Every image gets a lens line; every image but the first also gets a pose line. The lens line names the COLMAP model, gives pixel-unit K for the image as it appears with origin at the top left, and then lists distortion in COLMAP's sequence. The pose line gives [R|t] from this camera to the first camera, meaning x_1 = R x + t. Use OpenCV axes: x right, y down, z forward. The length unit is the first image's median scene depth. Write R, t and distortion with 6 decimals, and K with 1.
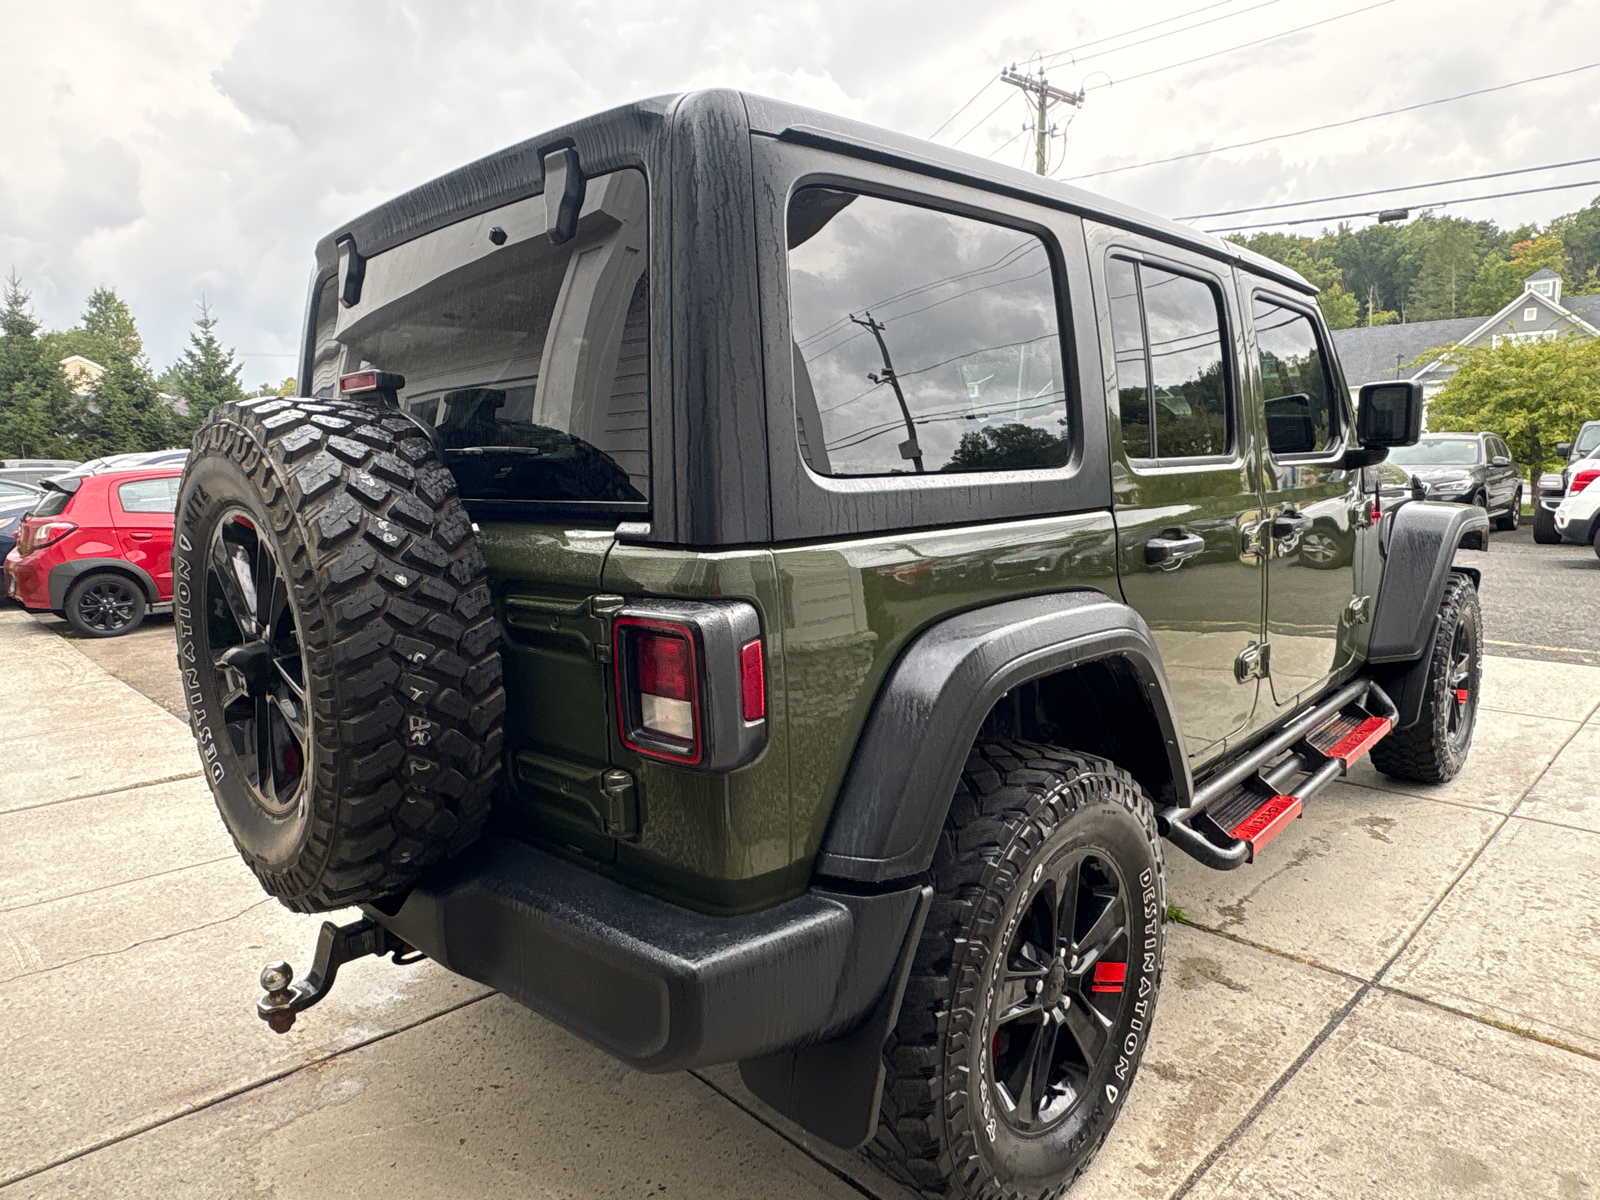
lens RADIAL K [[988.4, 0, 800.7], [0, 988.4, 599.3], [0, 0, 1]] dist [0.004103, -0.000590]
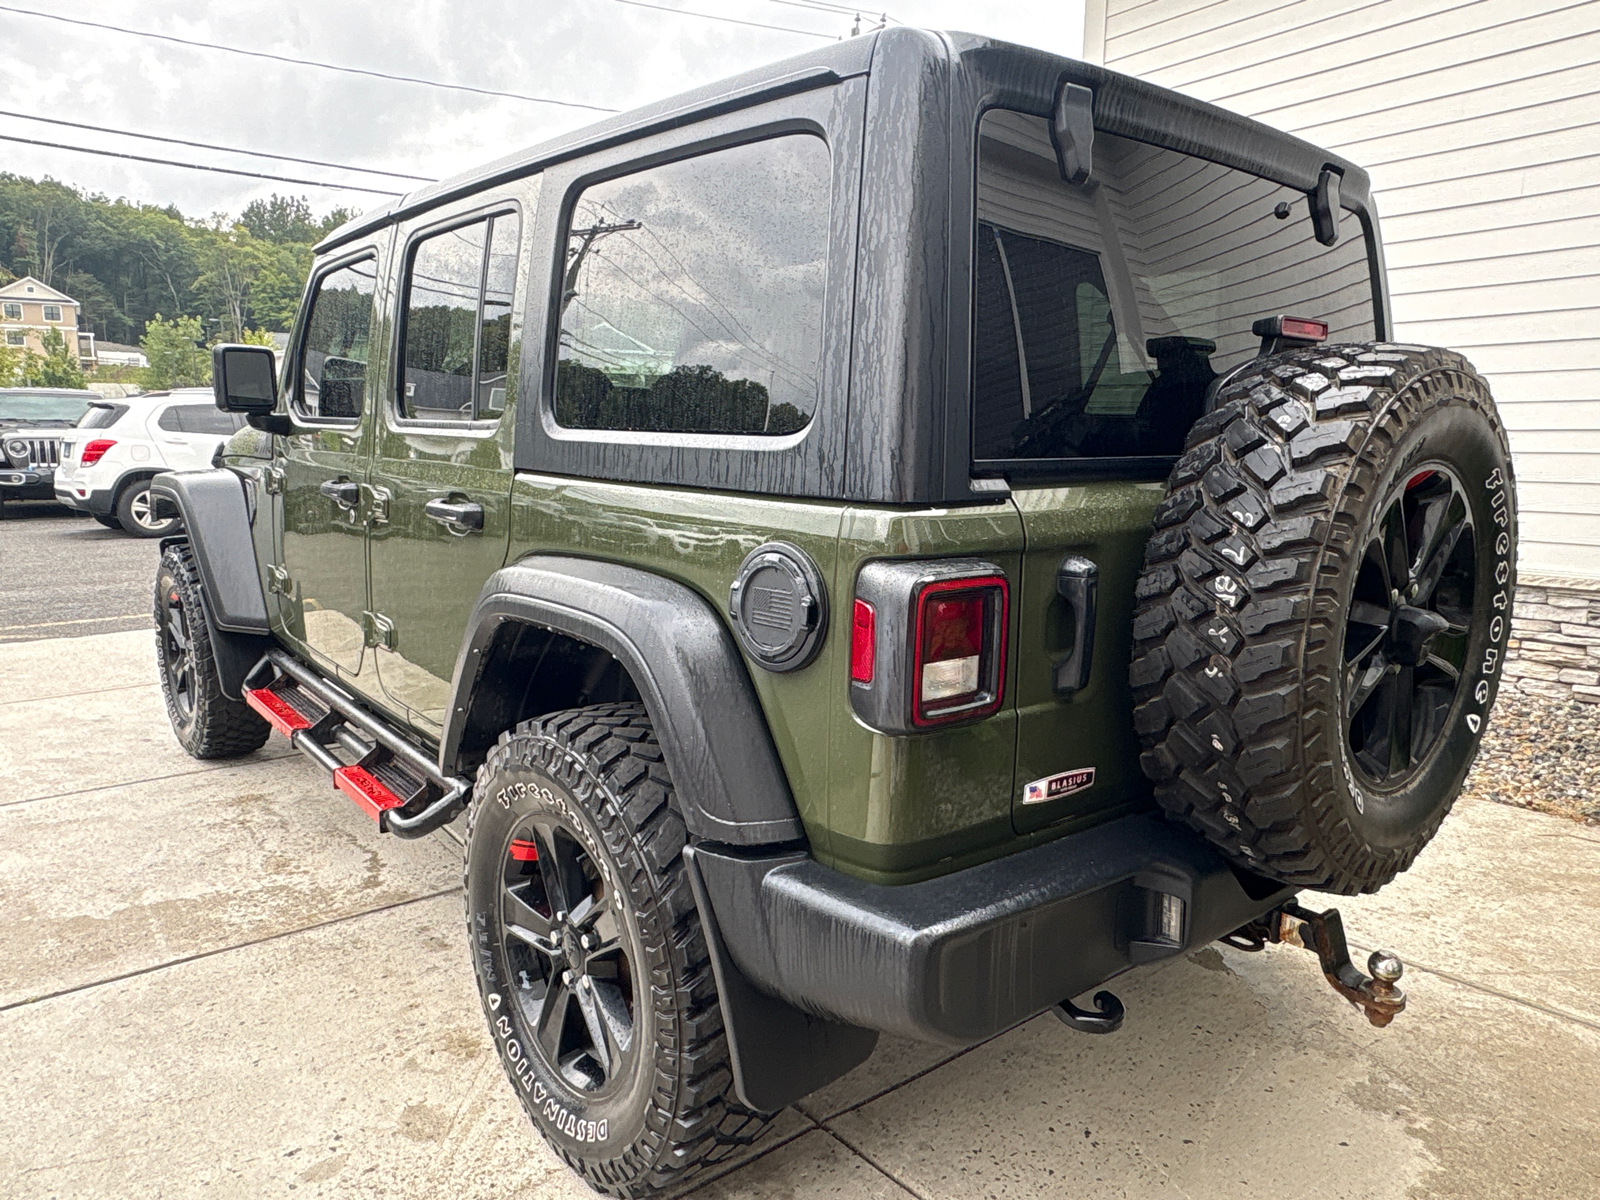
lens RADIAL K [[1082.2, 0, 794.5], [0, 1082.2, 599.1], [0, 0, 1]] dist [0.001302, 0.000239]
pose [[0.095002, -0.140362, 0.985532, -1.184870], [0.126426, 0.983695, 0.127913, -0.123705], [-0.987416, 0.112445, 0.111198, 1.074683]]
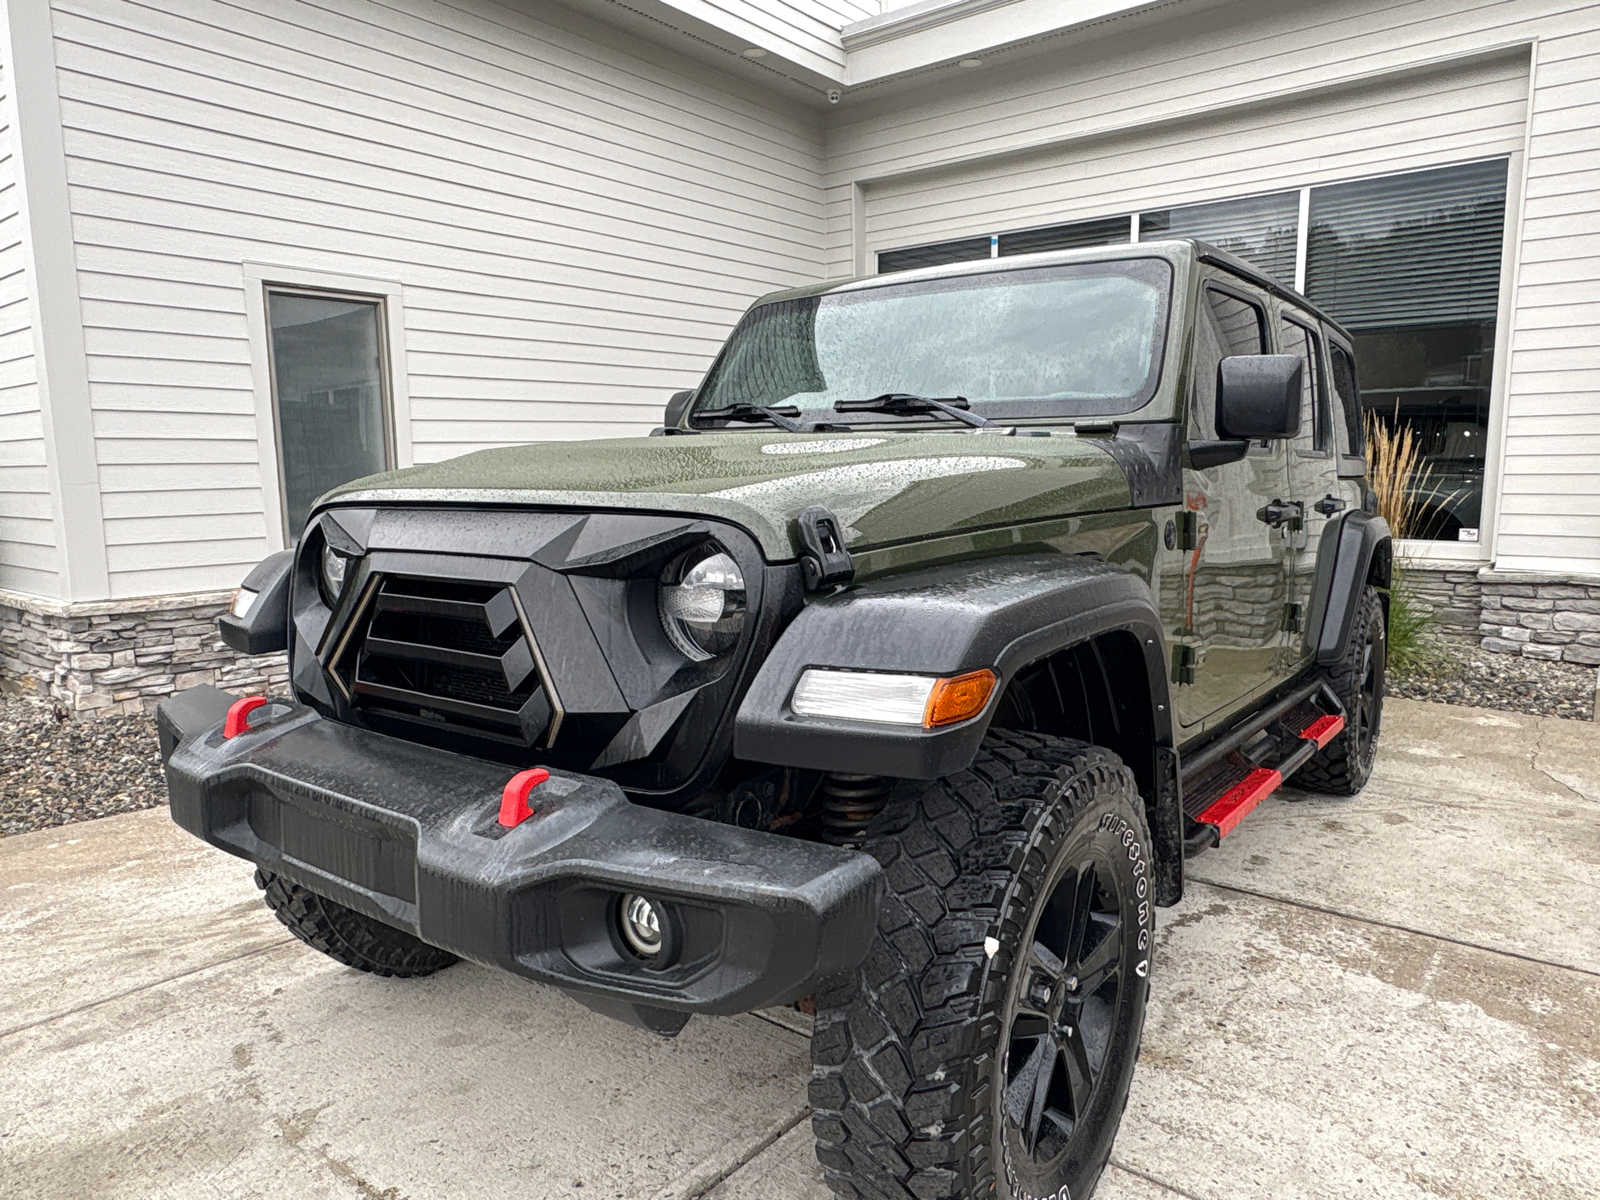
lens RADIAL K [[1034.8, 0, 794.0], [0, 1034.8, 593.8], [0, 0, 1]] dist [-0.000448, 0.001811]
pose [[-0.990740, 0.043011, -0.128781, 0.867669], [0.007901, 0.965155, 0.261558, -0.413935], [0.135543, 0.258119, -0.956558, 2.985493]]
